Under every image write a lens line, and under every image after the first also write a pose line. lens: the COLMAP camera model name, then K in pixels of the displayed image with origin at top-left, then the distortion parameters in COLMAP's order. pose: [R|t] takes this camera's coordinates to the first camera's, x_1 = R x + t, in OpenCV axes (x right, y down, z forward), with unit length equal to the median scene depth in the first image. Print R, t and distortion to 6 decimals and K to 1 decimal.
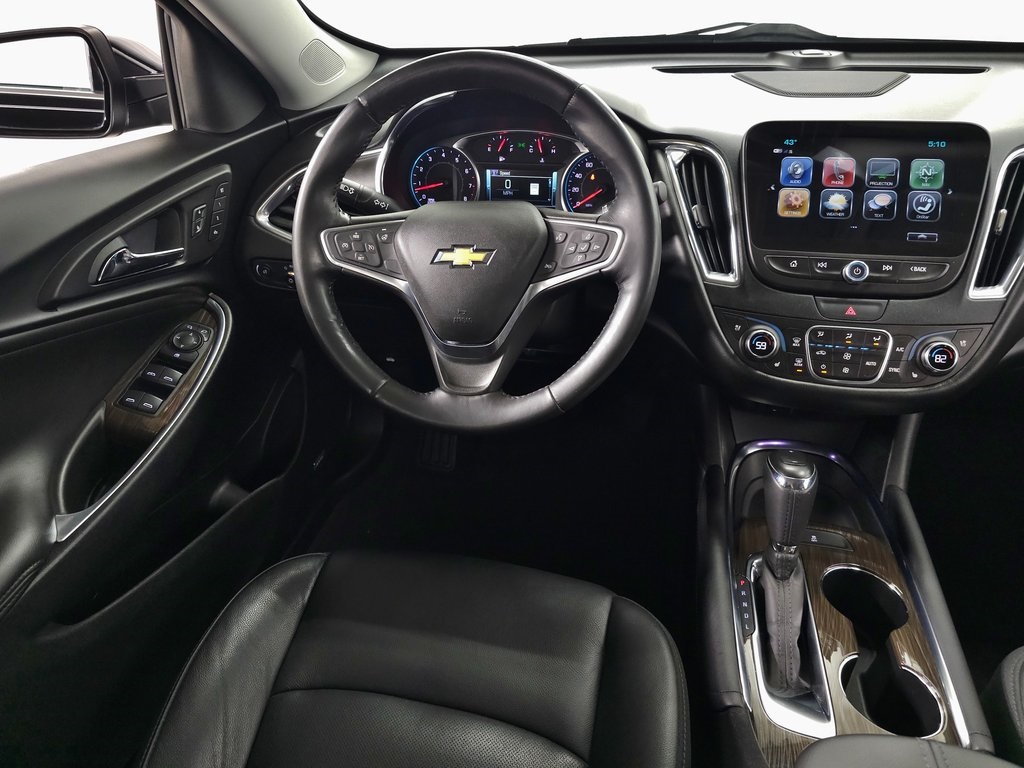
lens RADIAL K [[700.4, 0, 505.1], [0, 700.4, 385.6], [0, 0, 1]] dist [0.046295, -0.045166]
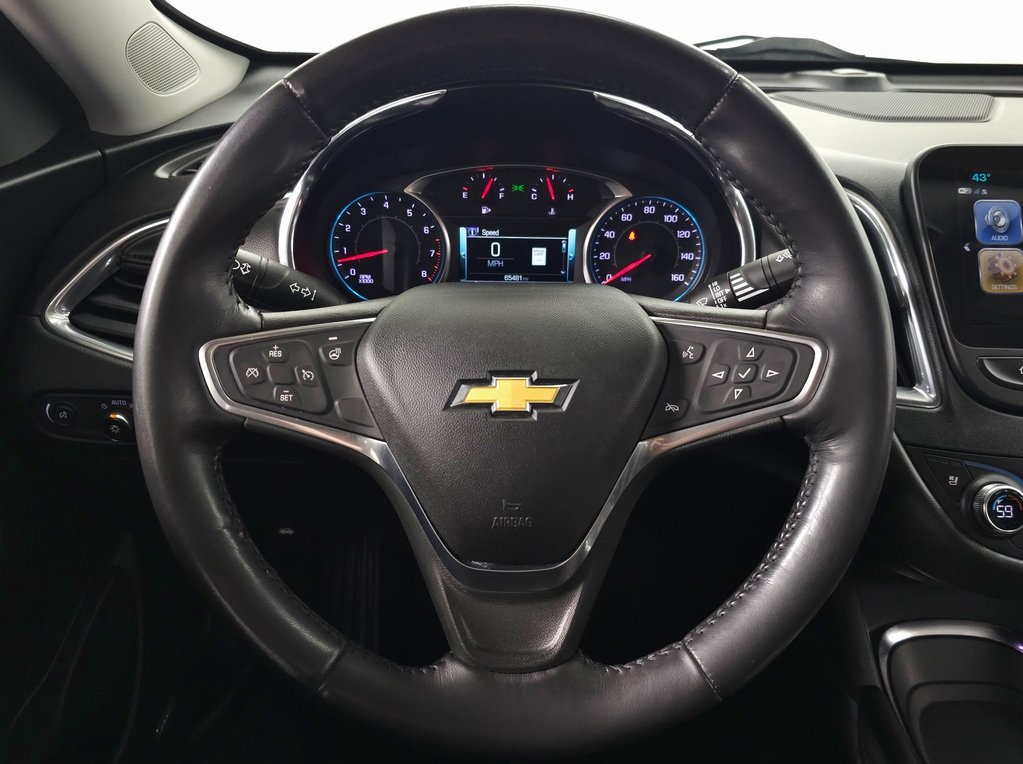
lens RADIAL K [[778.2, 0, 506.4], [0, 778.2, 376.7], [0, 0, 1]] dist [0.049117, -0.054244]
pose [[0.977490, -0.052172, 0.204429, -0.157685], [0.074851, 0.991671, -0.104818, -0.122206], [-0.197257, 0.117760, 0.973253, 0.407684]]
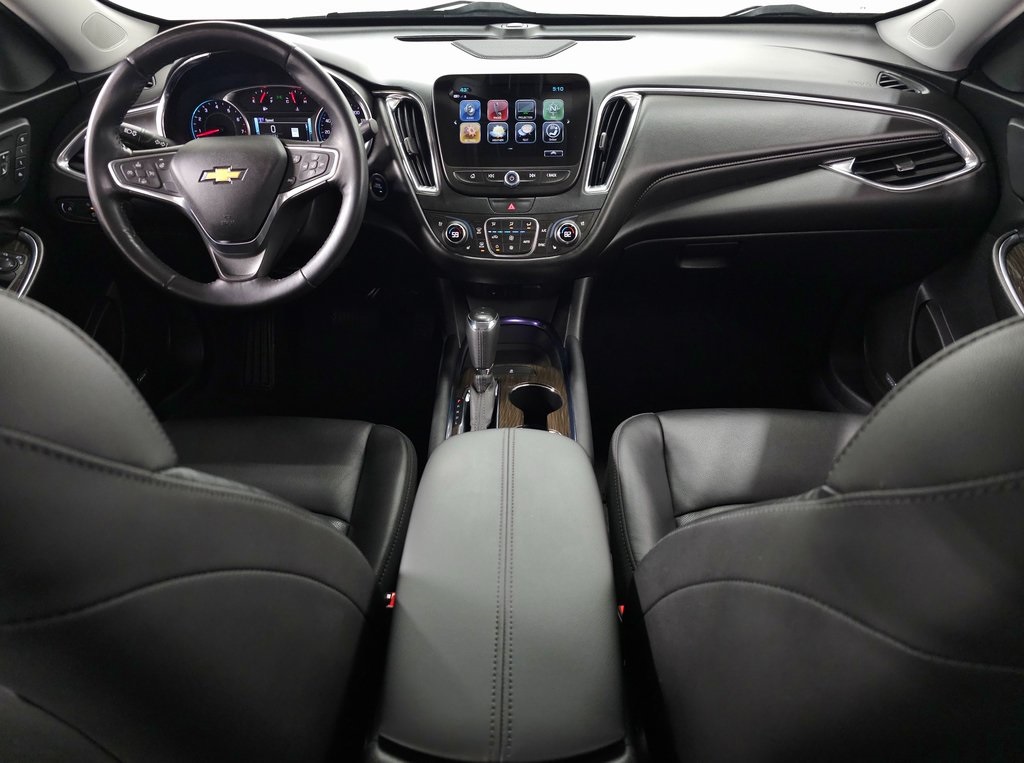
lens RADIAL K [[700.4, 0, 516.6], [0, 700.4, 389.5], [0, 0, 1]] dist [0.046295, -0.045166]
pose [[0.977283, -0.096121, 0.188887, 0.174691], [0.089472, 0.995042, 0.043436, 0.194006], [-0.192125, -0.025549, 0.981038, -0.406915]]
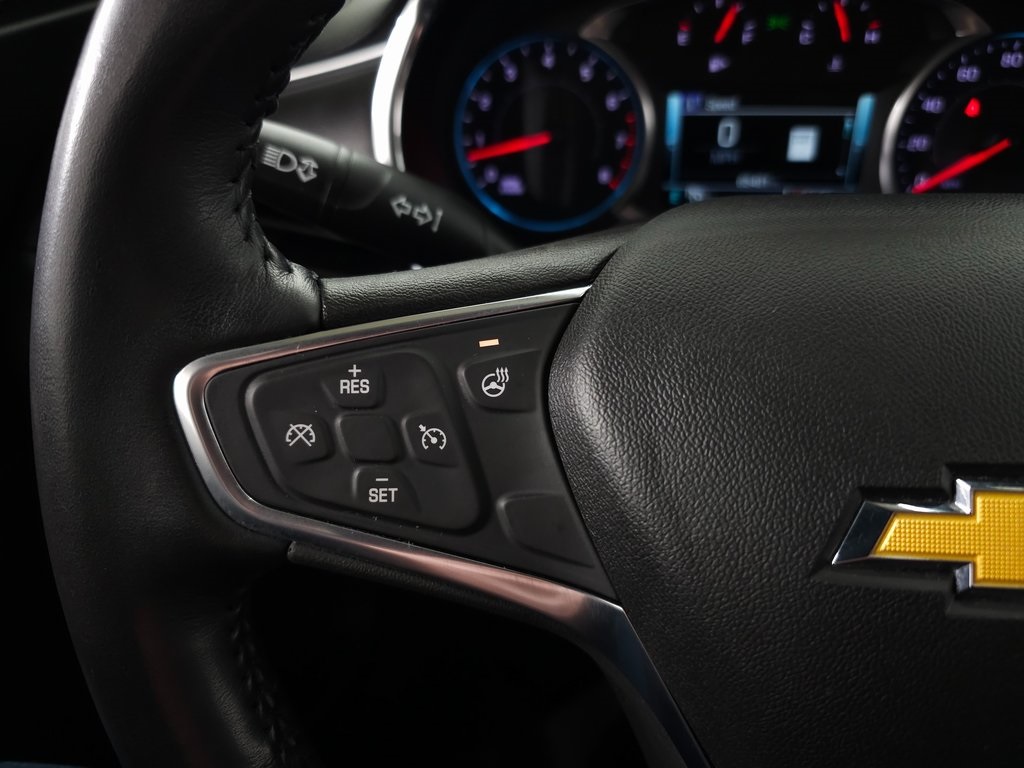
lens RADIAL K [[700.4, 0, 518.7], [0, 700.4, 371.7], [0, 0, 1]] dist [0.046295, -0.045166]
pose [[0.994392, -0.056803, 0.089209, -0.173734], [0.054295, 0.998065, 0.030304, -0.211935], [-0.090757, -0.025291, 0.995552, 0.753887]]
